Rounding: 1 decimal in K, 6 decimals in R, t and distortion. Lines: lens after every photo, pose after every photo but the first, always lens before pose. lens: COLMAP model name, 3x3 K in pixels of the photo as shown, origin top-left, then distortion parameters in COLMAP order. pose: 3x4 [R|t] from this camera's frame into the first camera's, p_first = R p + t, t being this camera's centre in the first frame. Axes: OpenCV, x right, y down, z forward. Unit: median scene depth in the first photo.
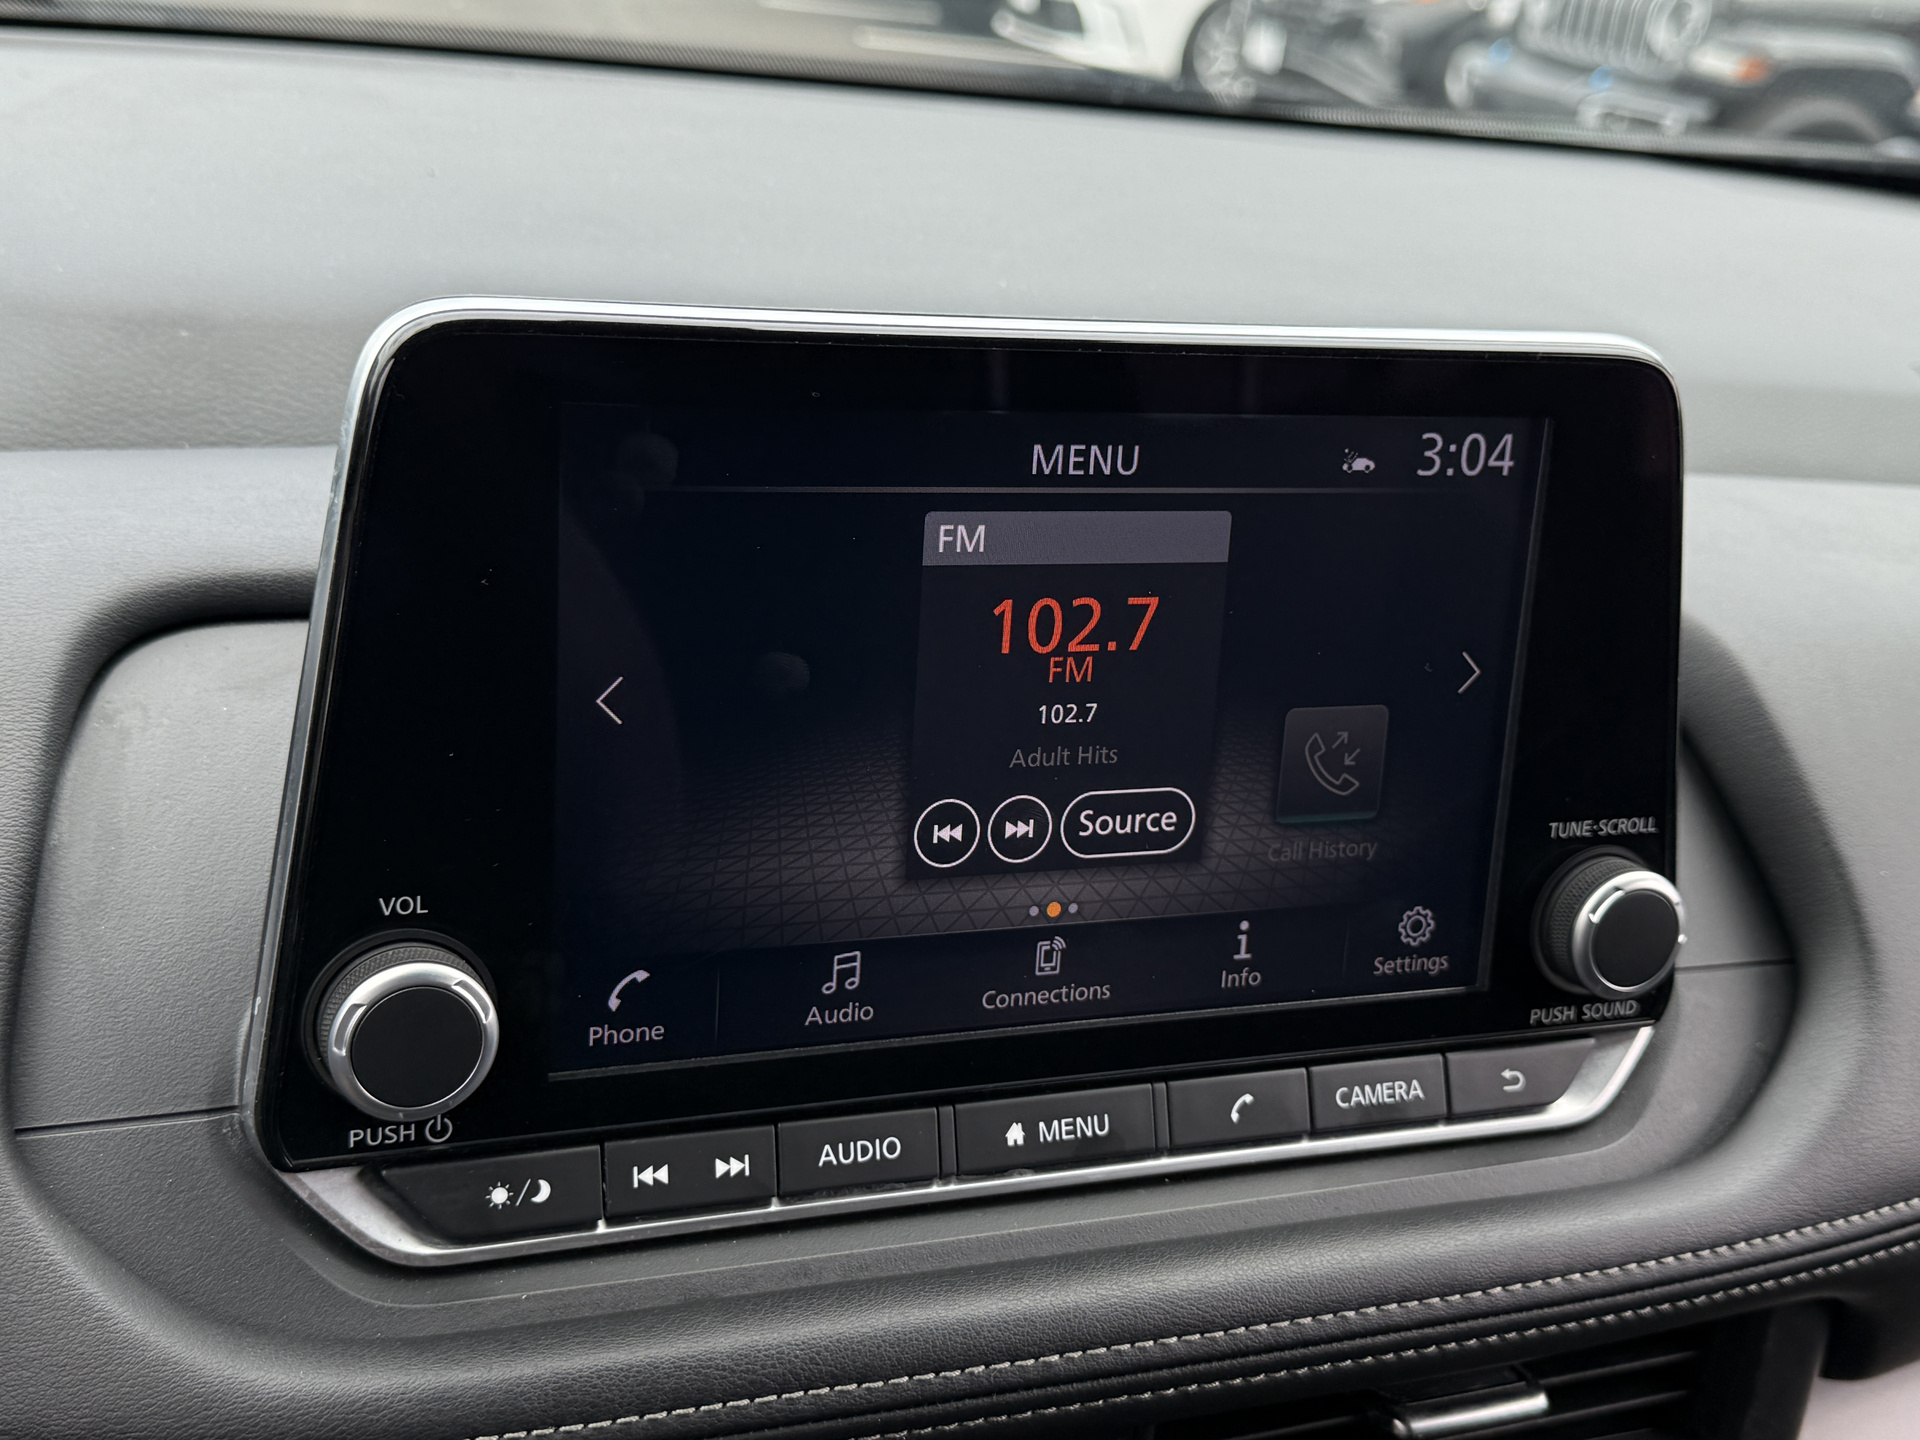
lens RADIAL K [[2285.4, 0, 960.0], [0, 2285.4, 720.0], [0, 0, 1]] dist [0.124018, -0.018873]
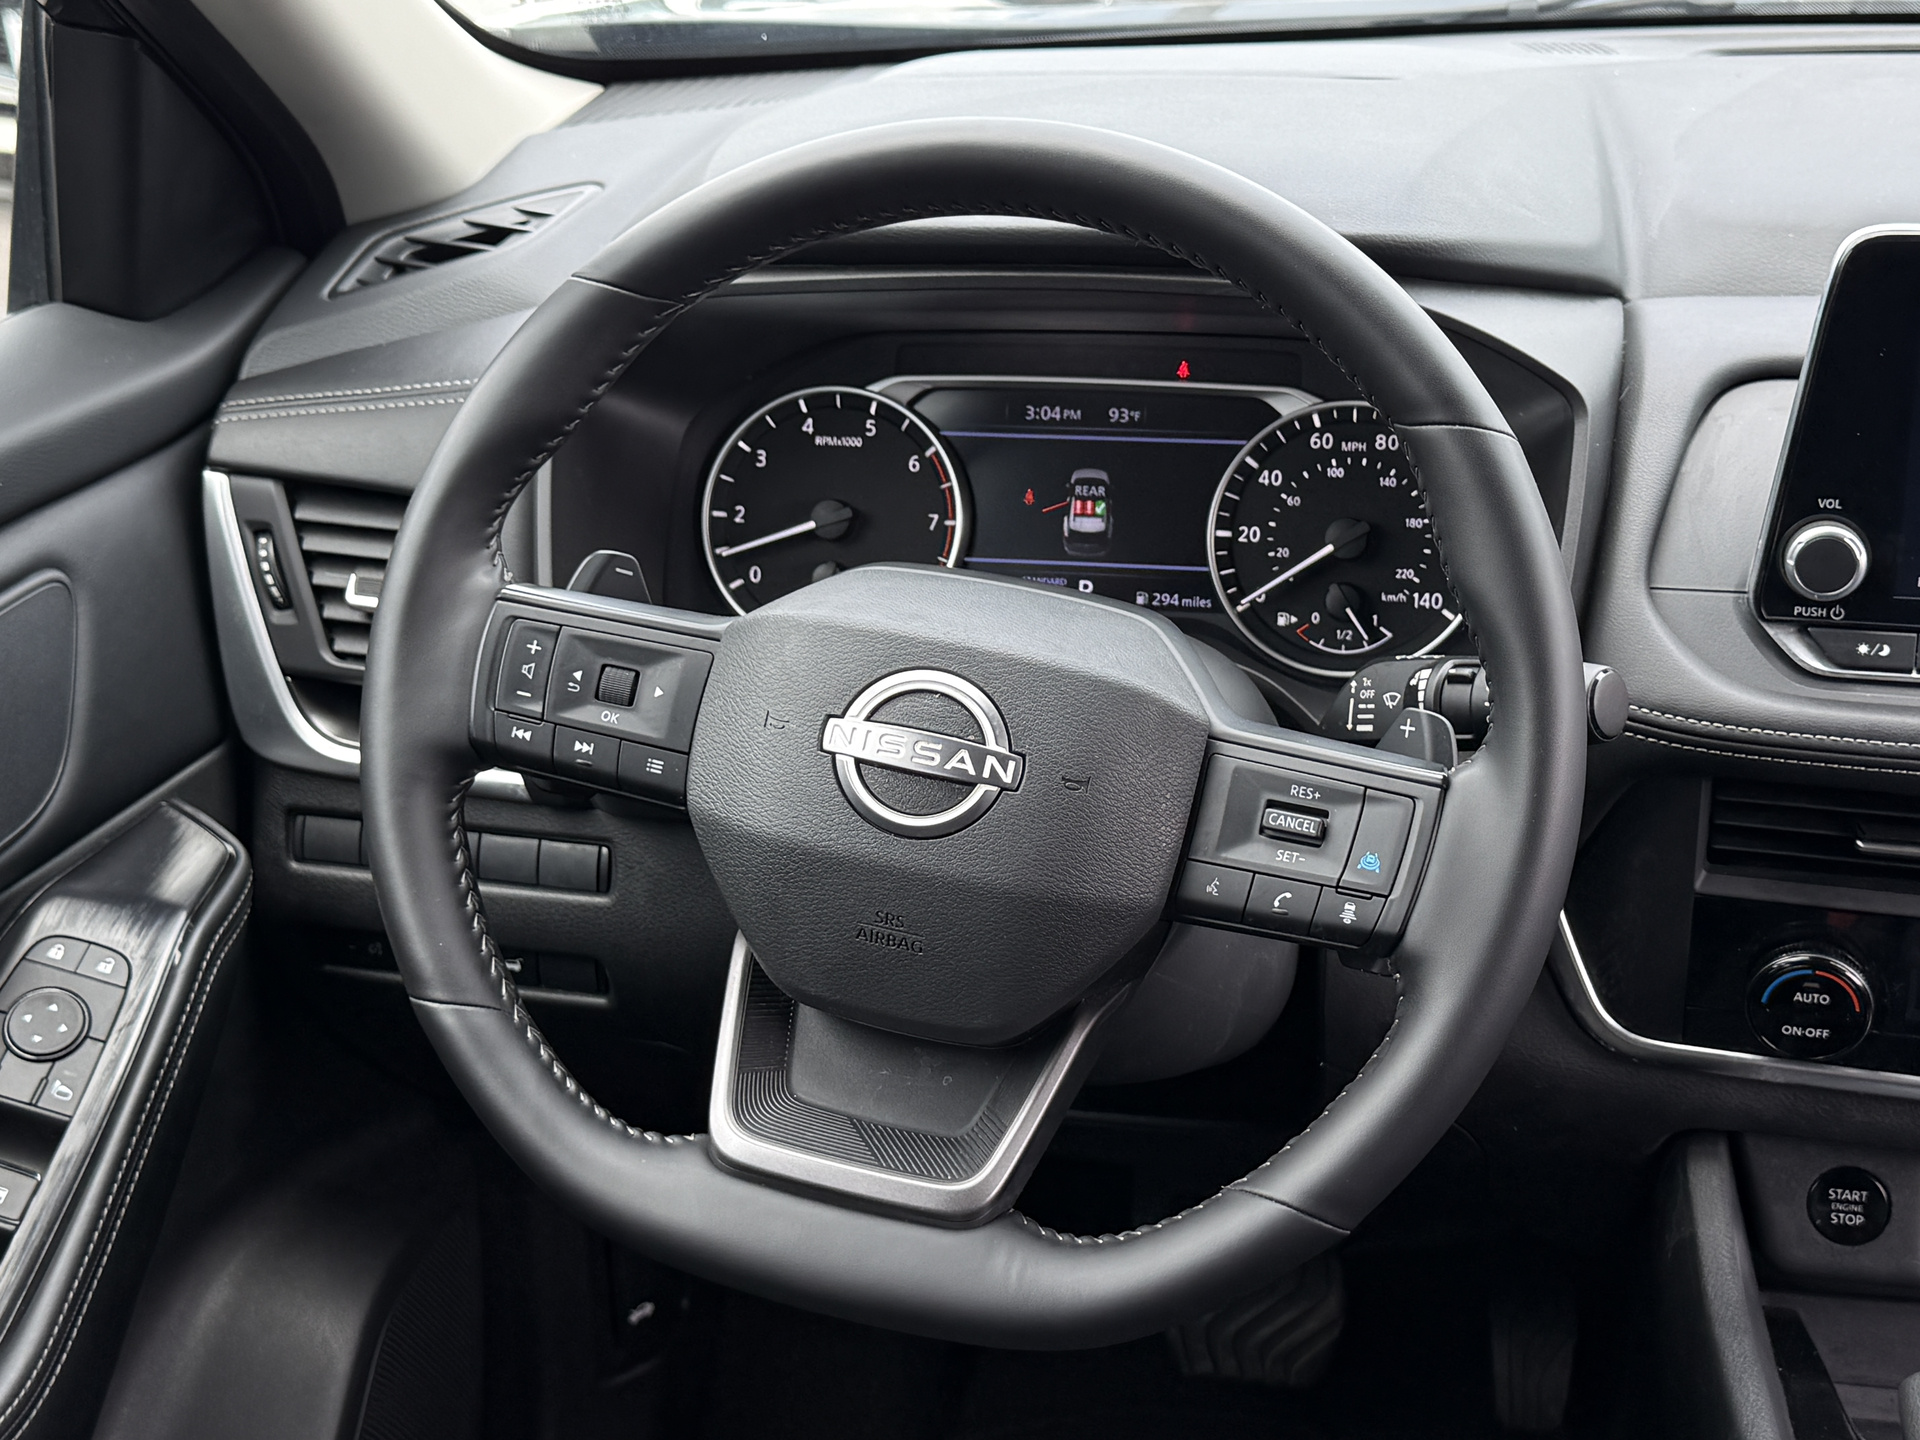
lens RADIAL K [[2679.6, 0, 950.2], [0, 2679.6, 727.2], [0, 0, 1]] dist [0.132549, -0.093395]
pose [[0.783237, 0.115139, -0.610969, 0.623247], [-0.097149, 0.993296, 0.062648, 0.186687], [0.614086, 0.010287, 0.789172, -1.367424]]
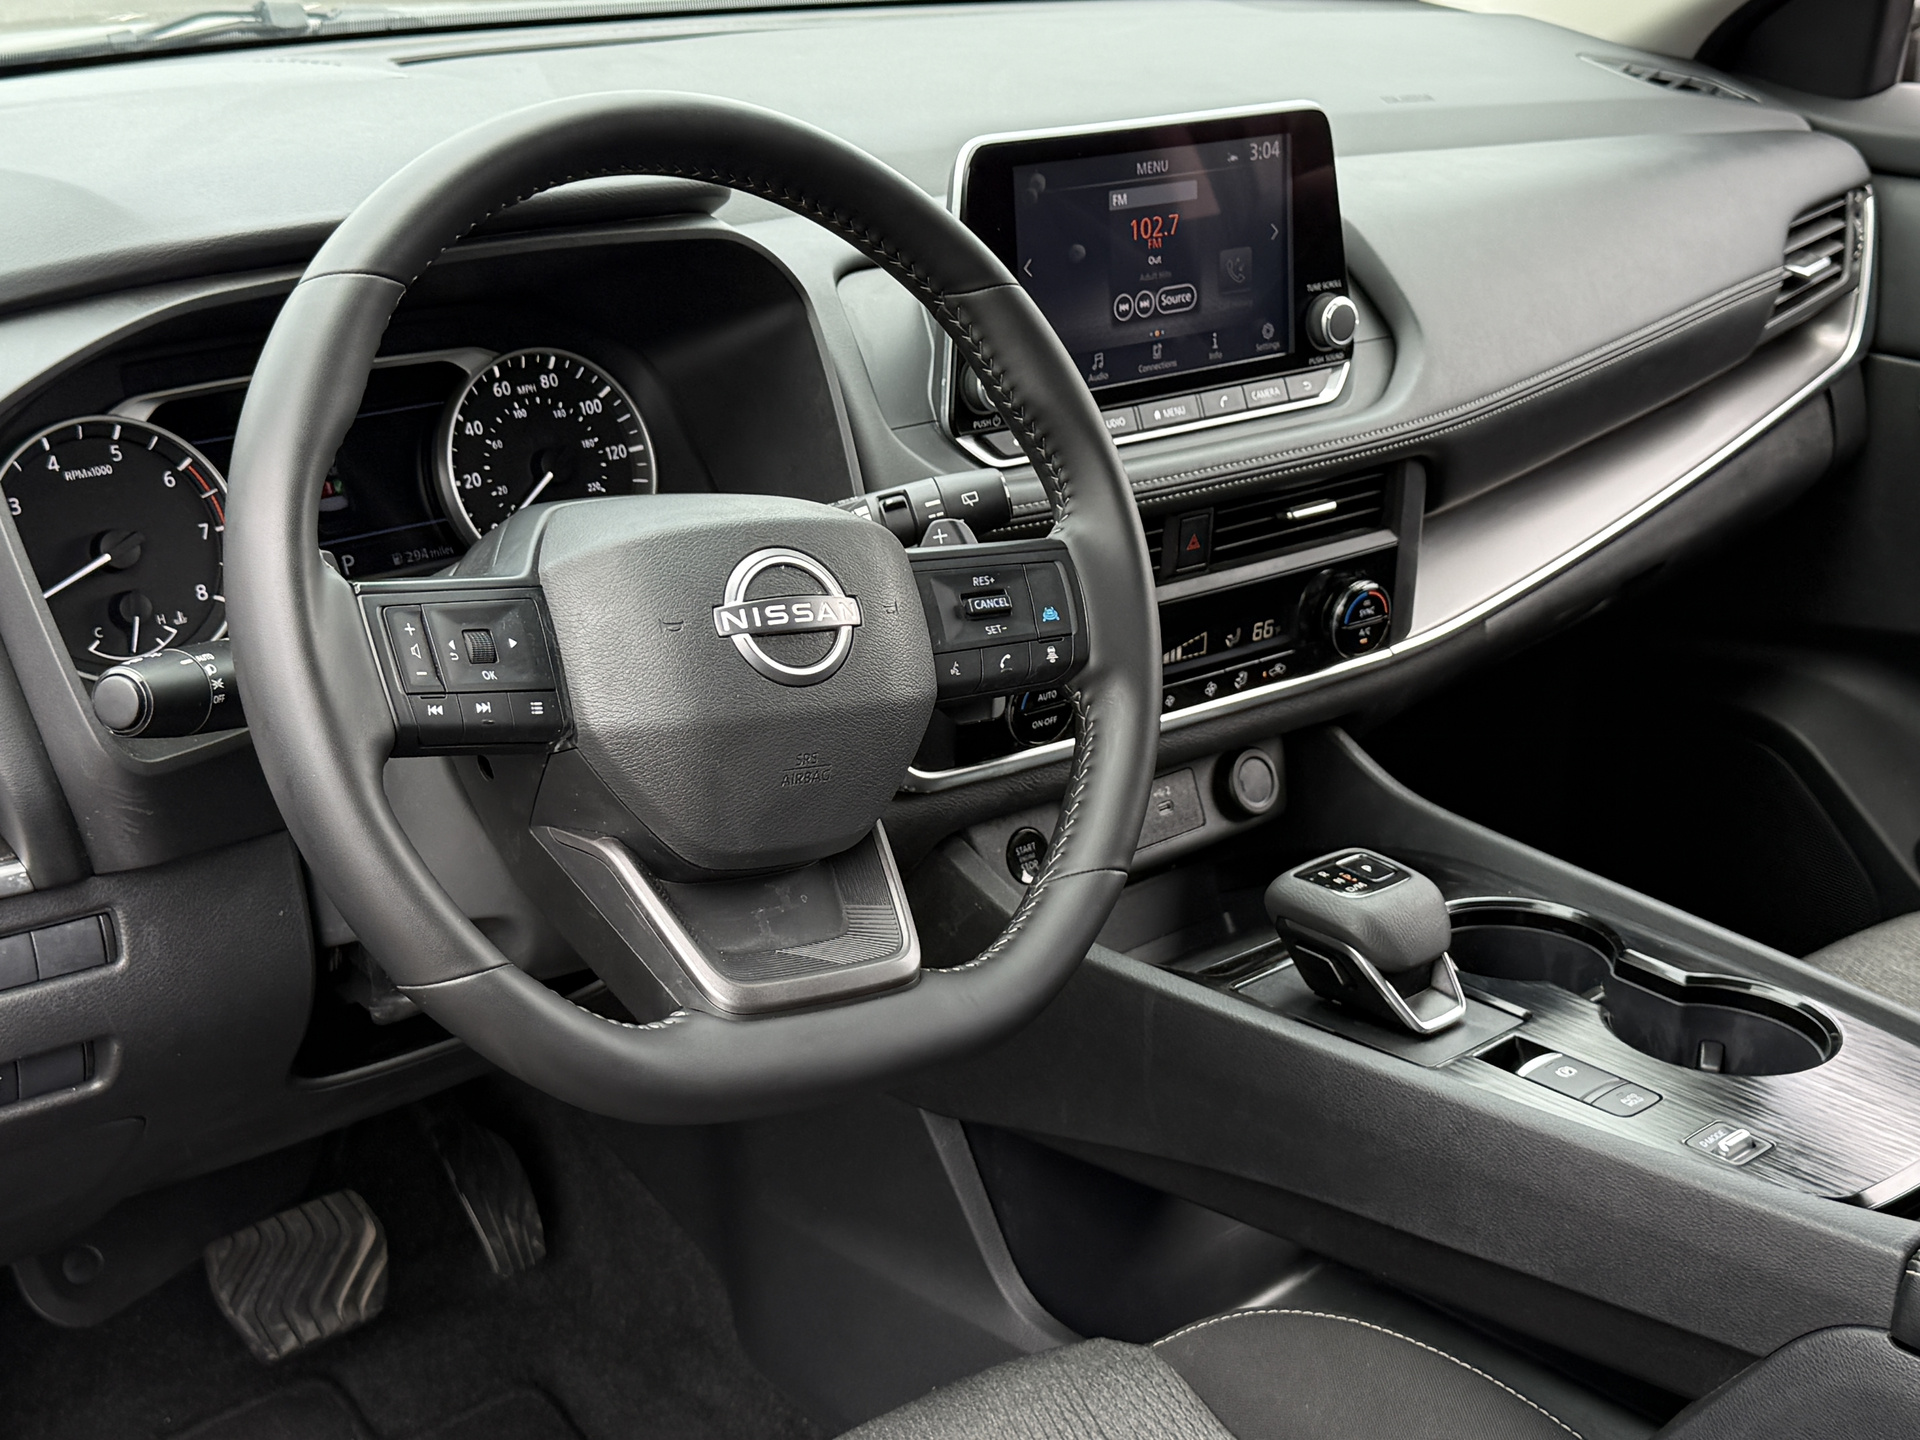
lens RADIAL K [[2679.6, 0, 950.2], [0, 2679.6, 727.2], [0, 0, 1]] dist [0.132549, -0.093395]
pose [[0.954391, -0.180224, 0.238027, -1.074193], [0.169203, 0.983360, 0.066125, 0.297955], [-0.245984, -0.022834, 0.969005, -2.139191]]
